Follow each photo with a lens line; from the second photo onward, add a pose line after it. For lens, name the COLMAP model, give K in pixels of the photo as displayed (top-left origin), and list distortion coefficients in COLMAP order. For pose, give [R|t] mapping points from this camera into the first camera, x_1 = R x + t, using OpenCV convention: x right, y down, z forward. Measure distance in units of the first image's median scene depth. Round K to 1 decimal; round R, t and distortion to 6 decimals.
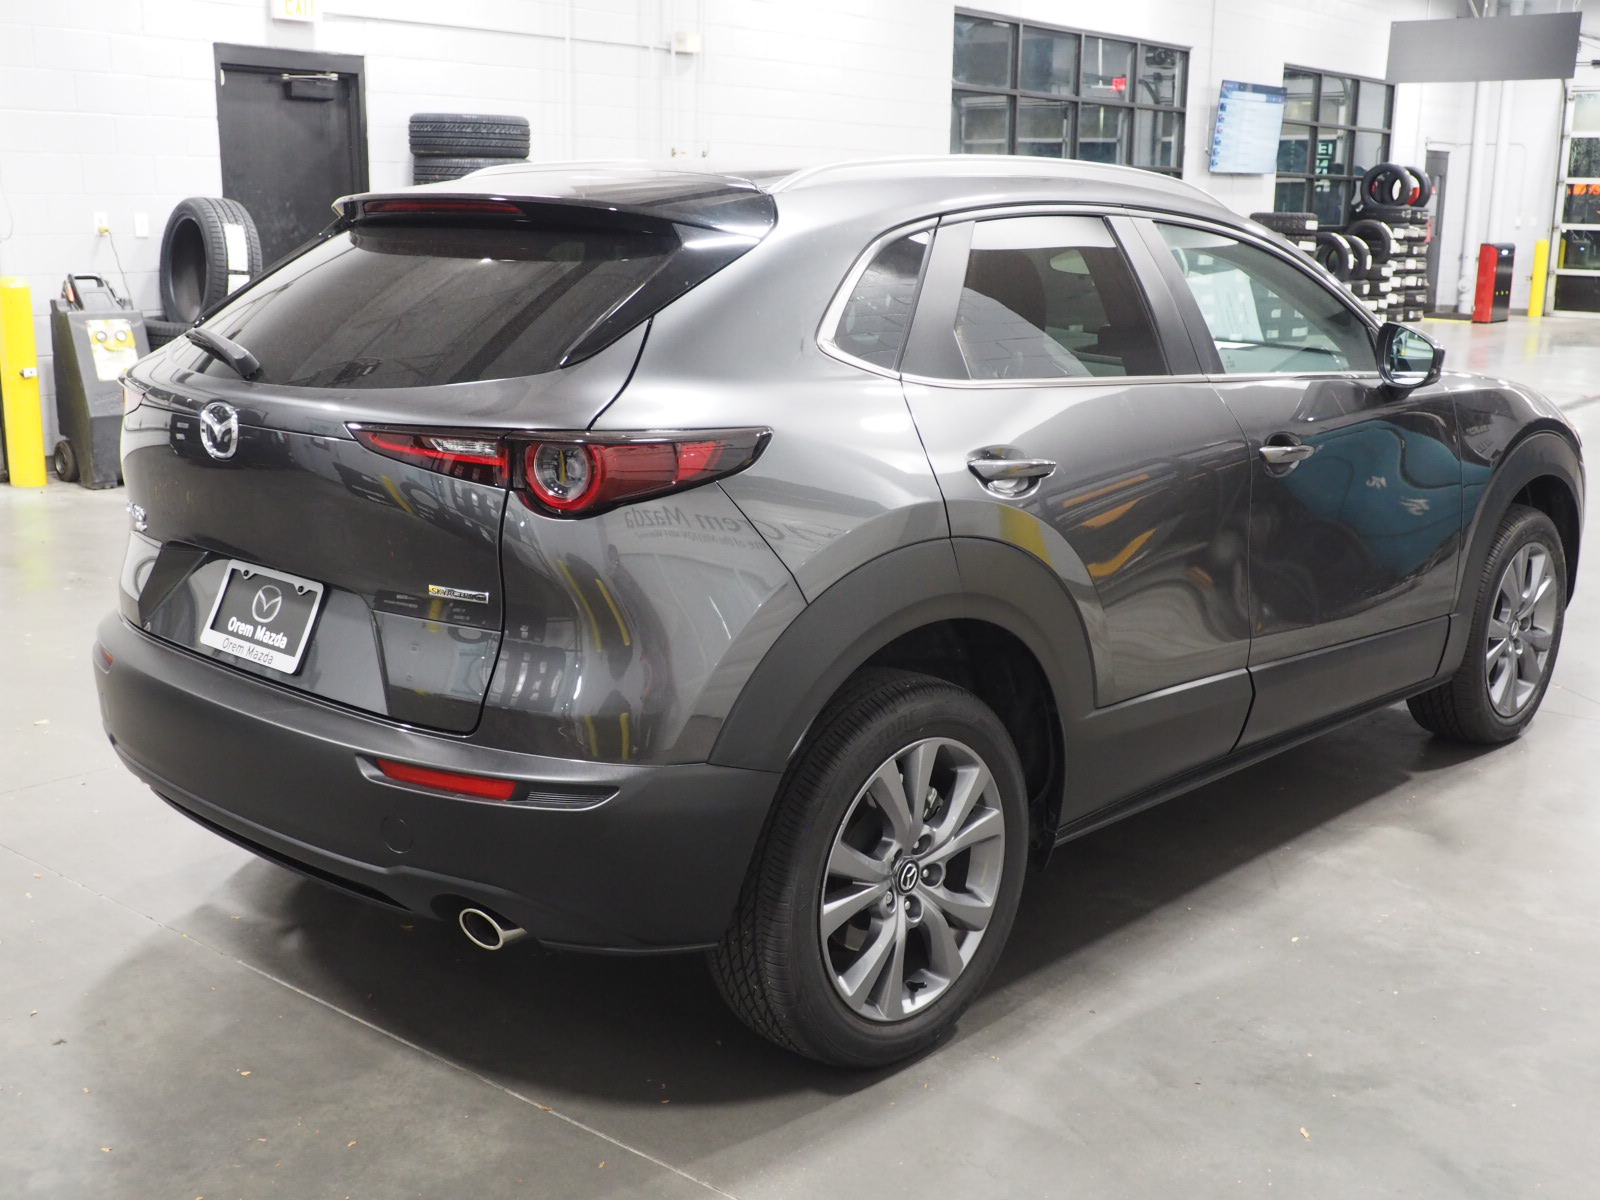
lens RADIAL K [[1795.4, 0, 861.9], [0, 1795.4, 609.3], [0, 0, 1]] dist [-0.017961, 0.000000]
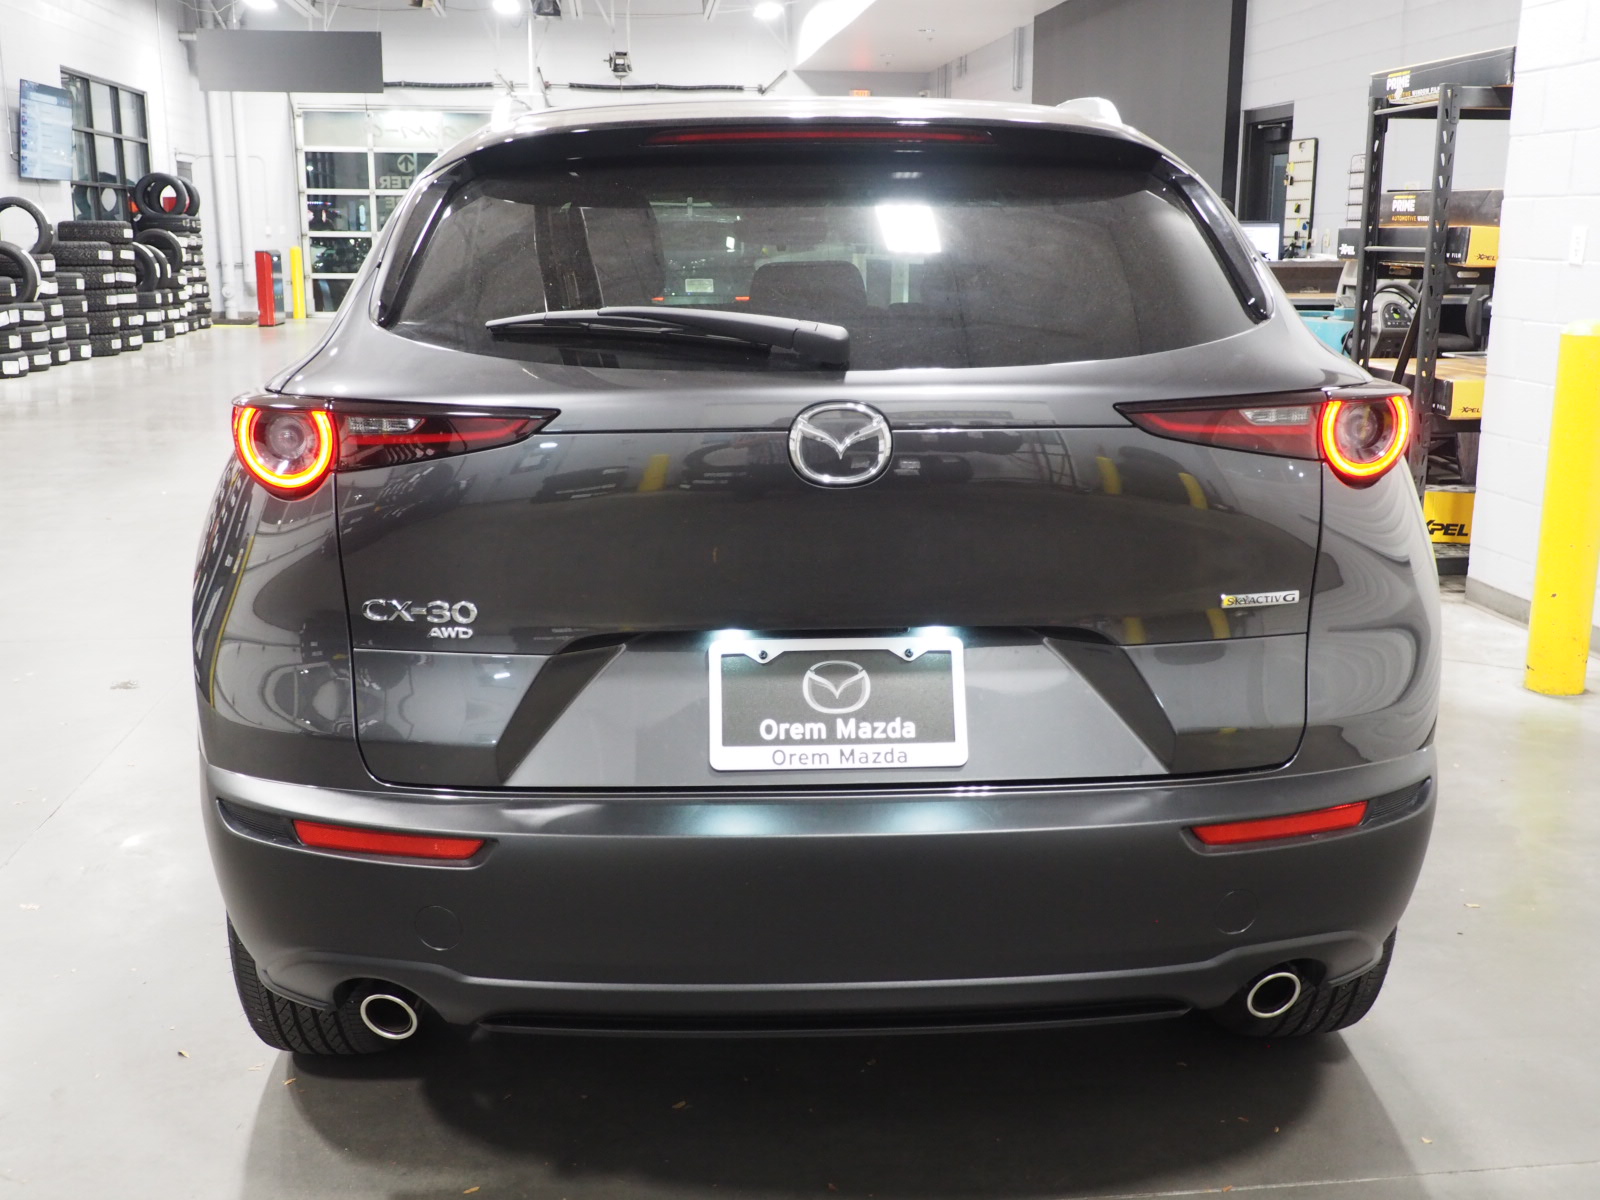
lens RADIAL K [[1638.2, 0, 842.3], [0, 1638.2, 624.3], [0, 0, 1]] dist [0.005897, 0.000000]
pose [[0.697890, -0.179349, 0.693385, -0.124960], [0.167879, 0.982131, 0.085065, -0.013210], [-0.696251, 0.057038, 0.715528, 0.085950]]
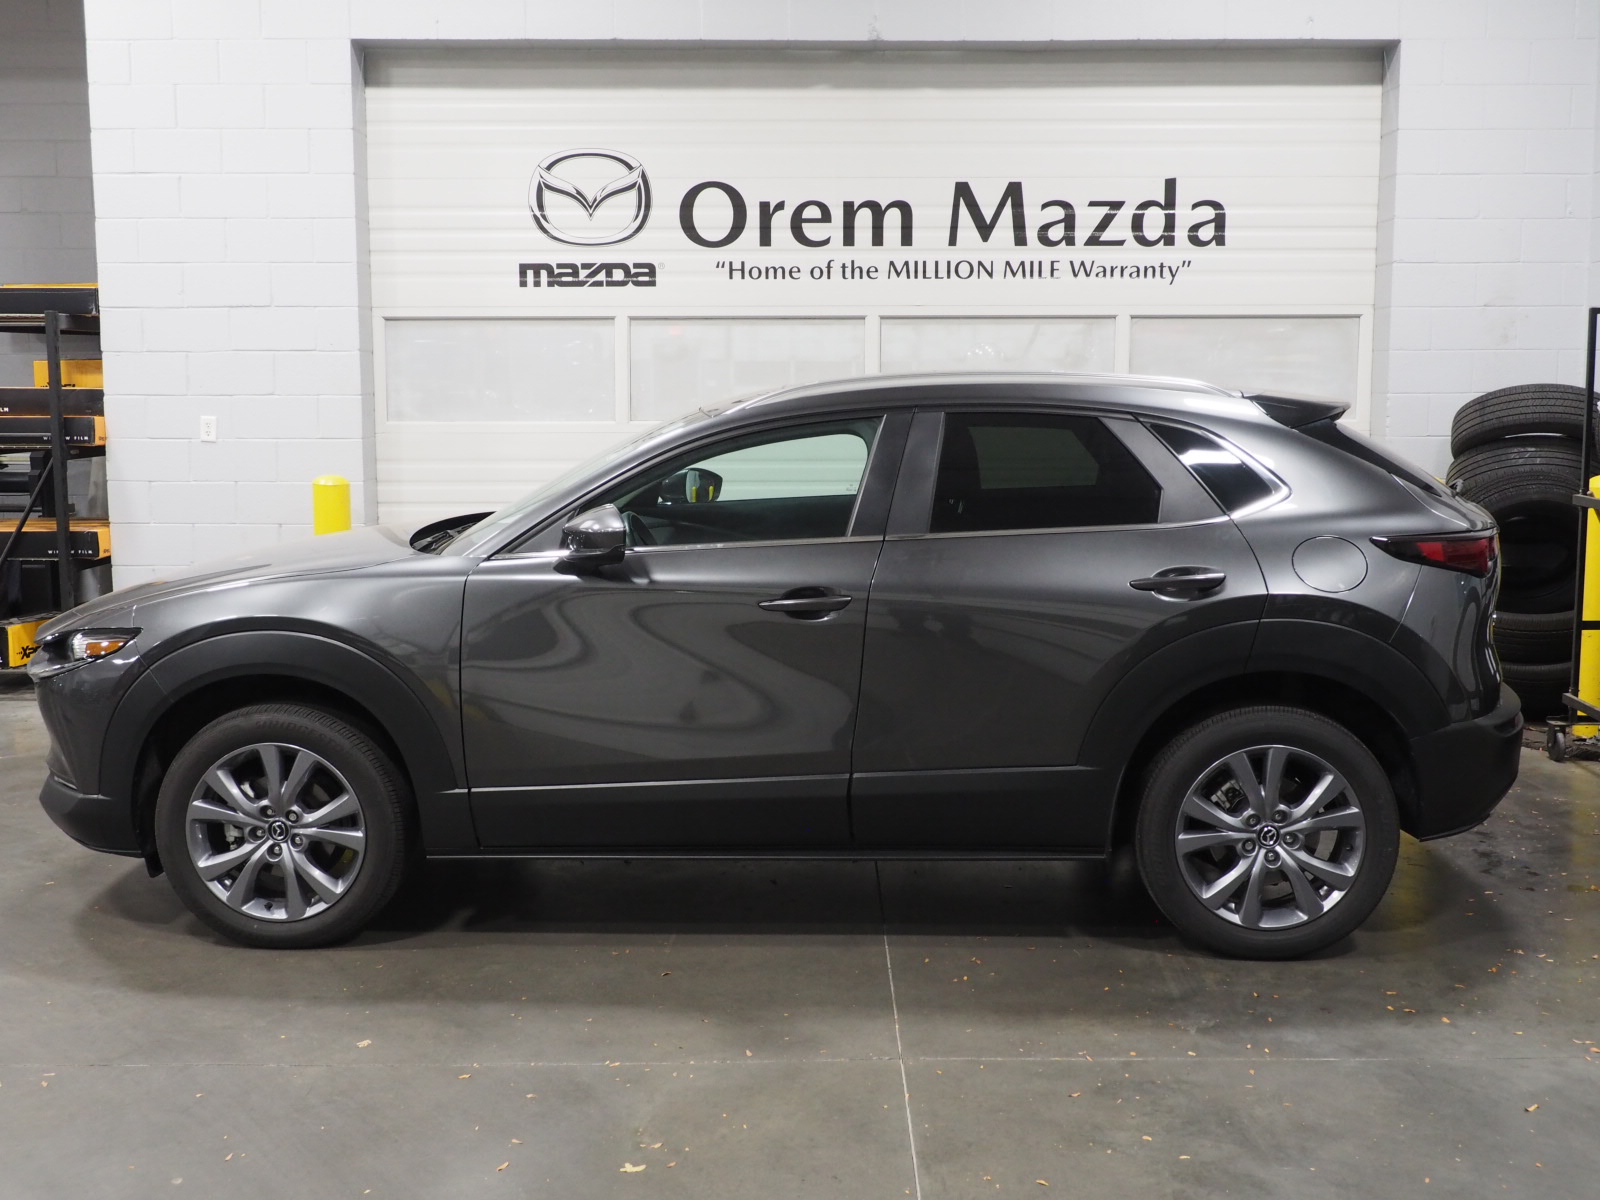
lens RADIAL K [[1891.5, 0, 803.6], [0, 1891.5, 600.8], [0, 0, 1]] dist [0.031083, 0.000000]
pose [[-0.642215, -0.113373, 0.758094, -0.290008], [0.163862, 0.945834, 0.280264, -0.097315], [-0.748805, 0.304212, -0.588851, 0.367954]]
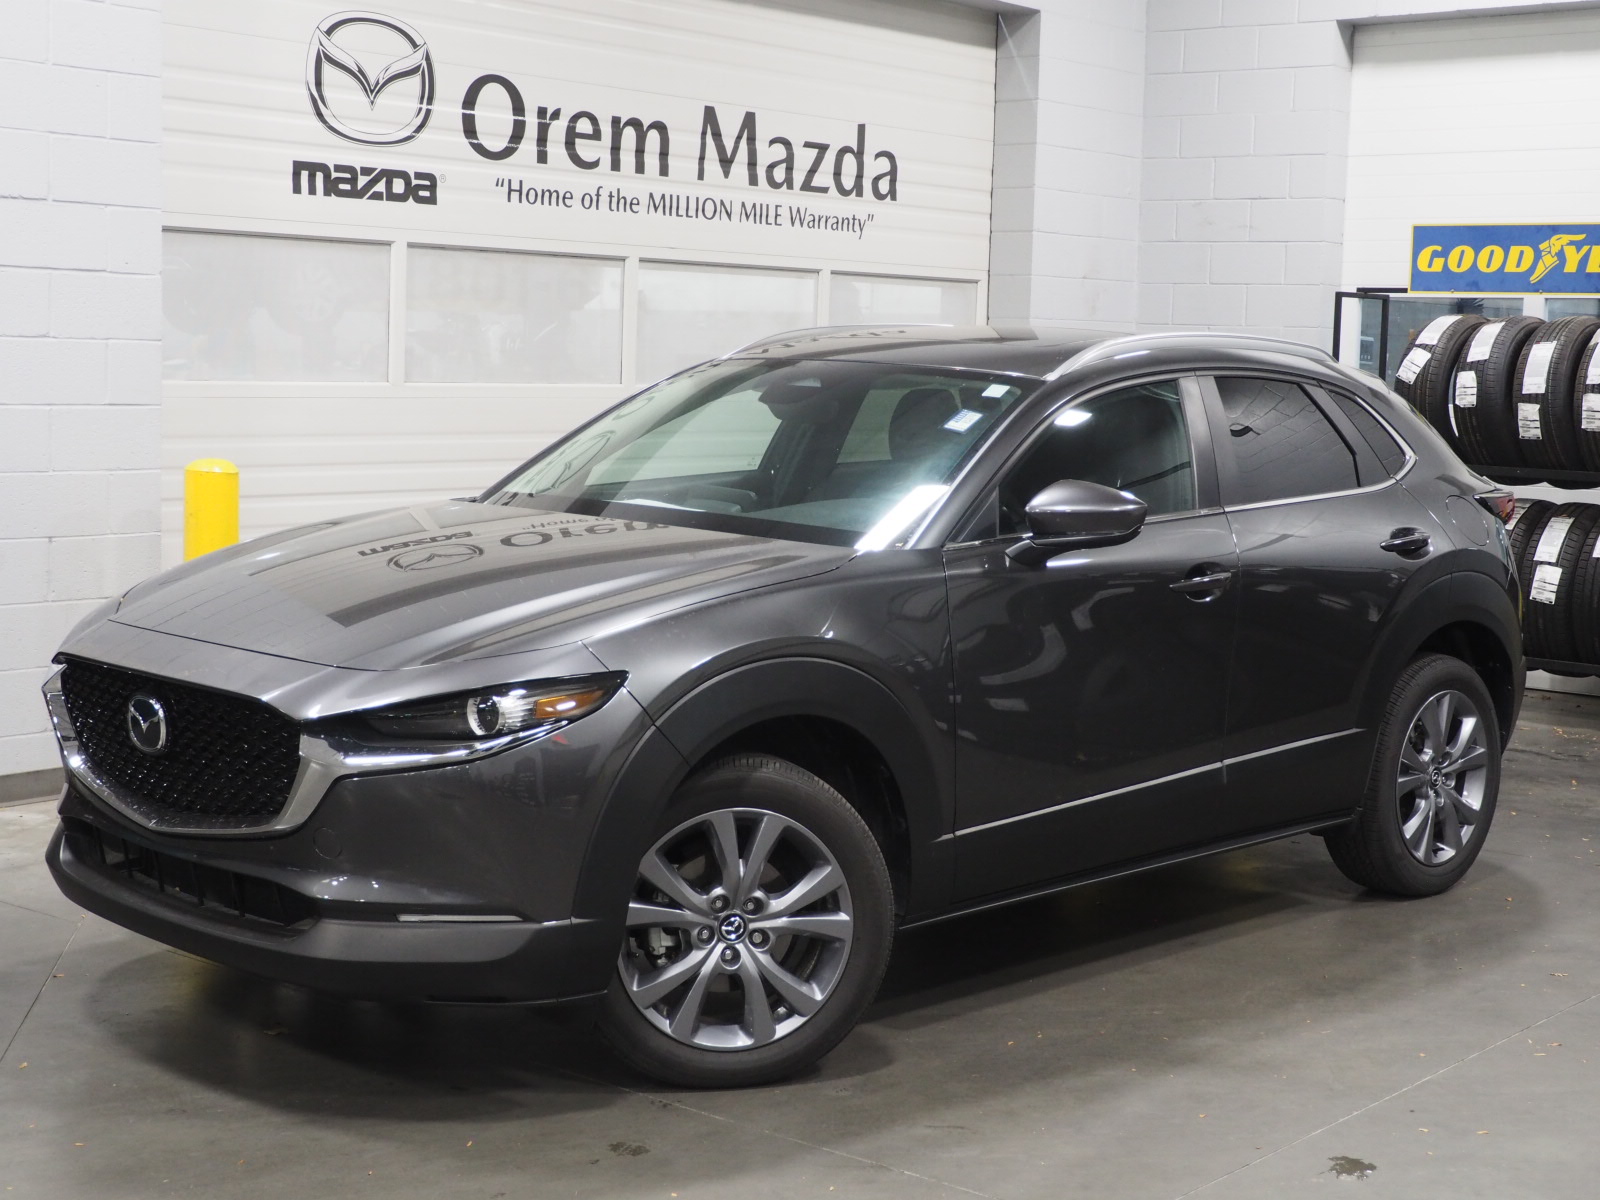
lens RADIAL K [[2370.1, 0, 797.0], [0, 2370.1, 596.1], [0, 0, 1]] dist [0.055879, 0.000000]
pose [[-0.998521, -0.050361, 0.020481, 0.020126], [-0.040823, 0.943342, 0.329301, -0.126369], [-0.035904, 0.327978, -0.944003, 0.541043]]
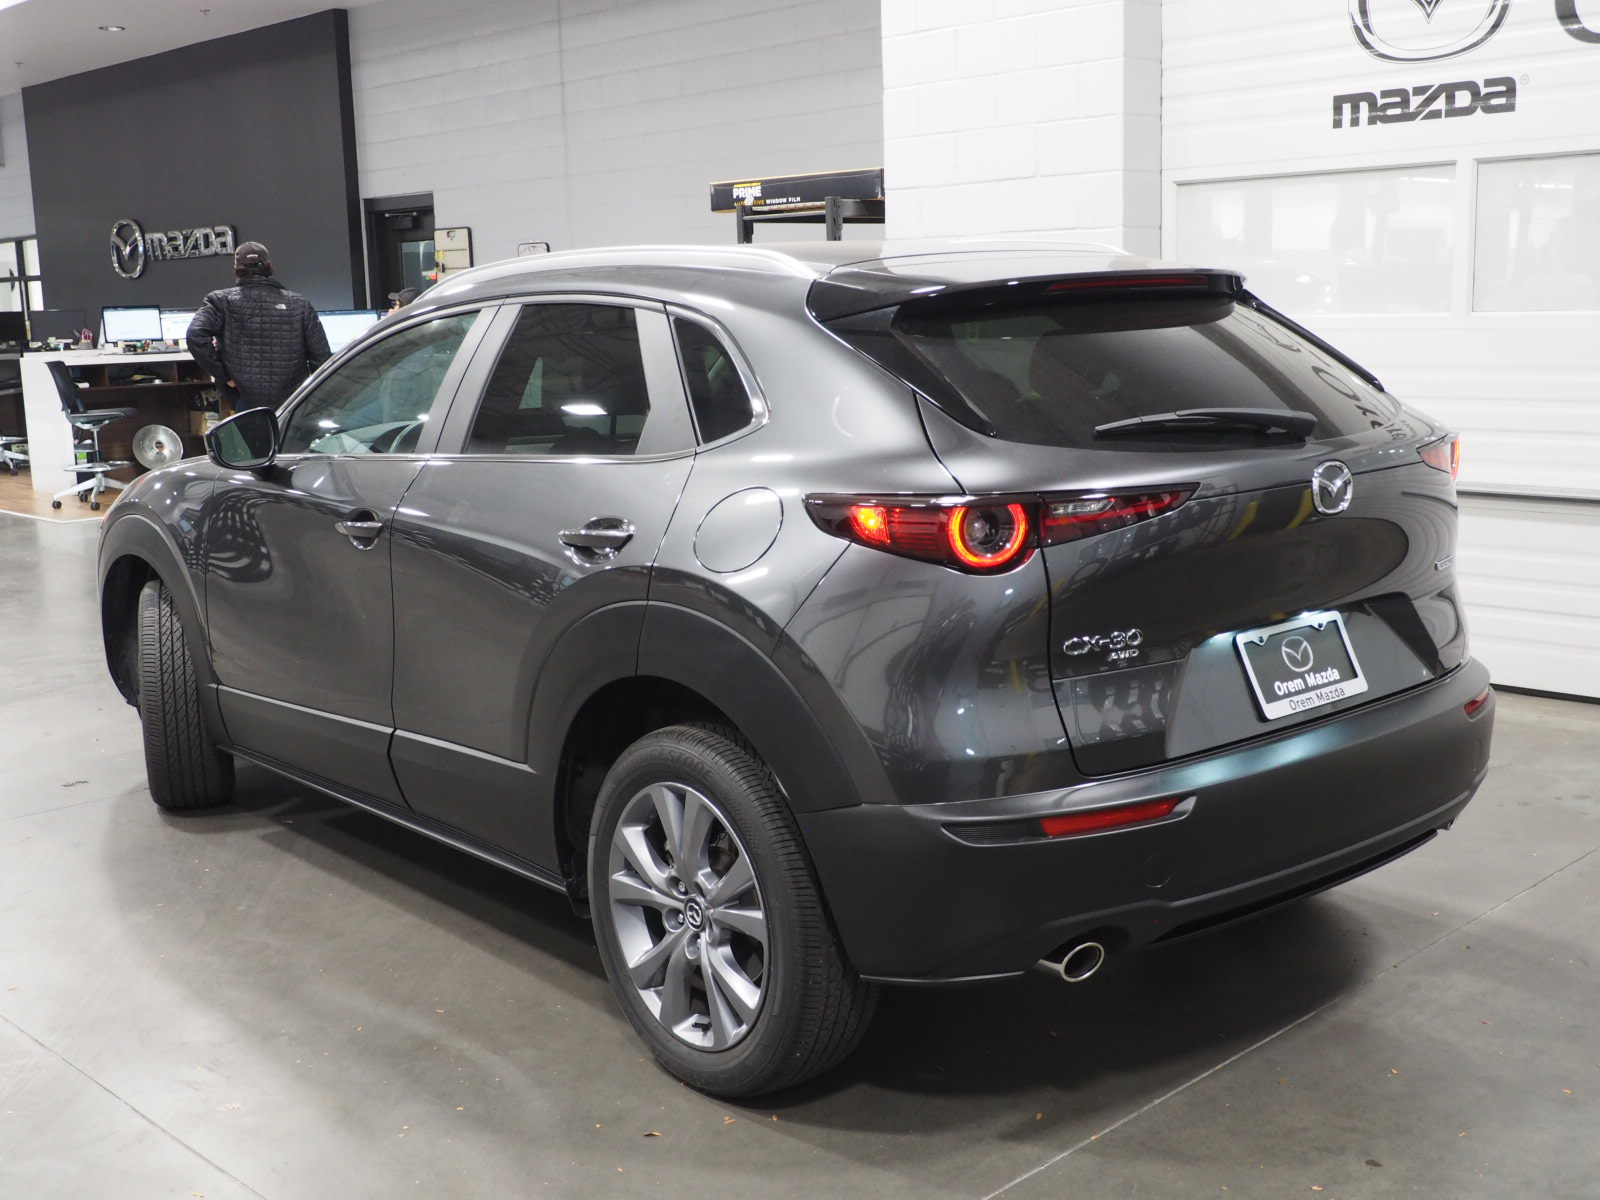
lens RADIAL K [[1795.4, 0, 803.5], [0, 1795.4, 602.3], [0, 0, 1]] dist [-0.017961, 0.000000]
pose [[0.124524, -0.190033, 0.973849, -0.222351], [0.253407, 0.955030, 0.153958, -0.042761], [-0.959312, 0.227609, 0.167079, 0.176443]]
